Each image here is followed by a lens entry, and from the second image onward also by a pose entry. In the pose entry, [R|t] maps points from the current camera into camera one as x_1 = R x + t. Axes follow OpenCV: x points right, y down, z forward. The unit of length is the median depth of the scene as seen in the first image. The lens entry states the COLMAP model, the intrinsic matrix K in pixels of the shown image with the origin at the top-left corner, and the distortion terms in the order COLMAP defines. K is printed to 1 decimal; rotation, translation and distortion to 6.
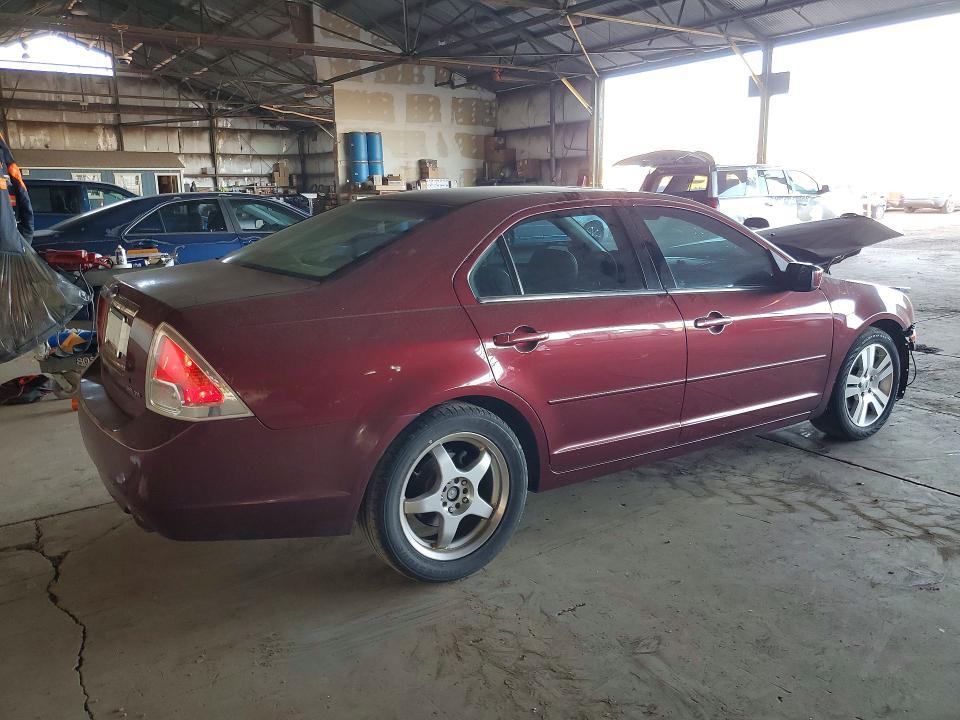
lens RADIAL K [[753.5, 0, 476.6], [0, 753.5, 359.6], [0, 0, 1]] dist [0.000750, -0.006150]
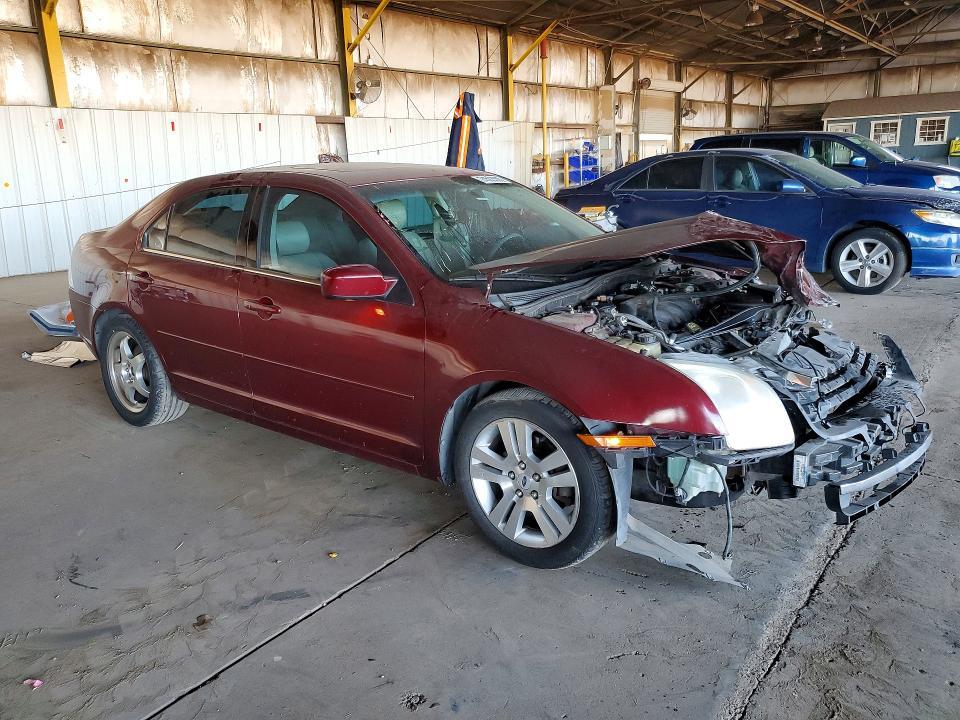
lens RADIAL K [[753.5, 0, 476.6], [0, 753.5, 359.6], [0, 0, 1]] dist [0.000750, -0.006150]
pose [[0.299810, 0.241994, -0.922796, 0.972063], [-0.170424, 0.965319, 0.197775, -0.165645], [0.938653, 0.097972, 0.330654, 0.686640]]
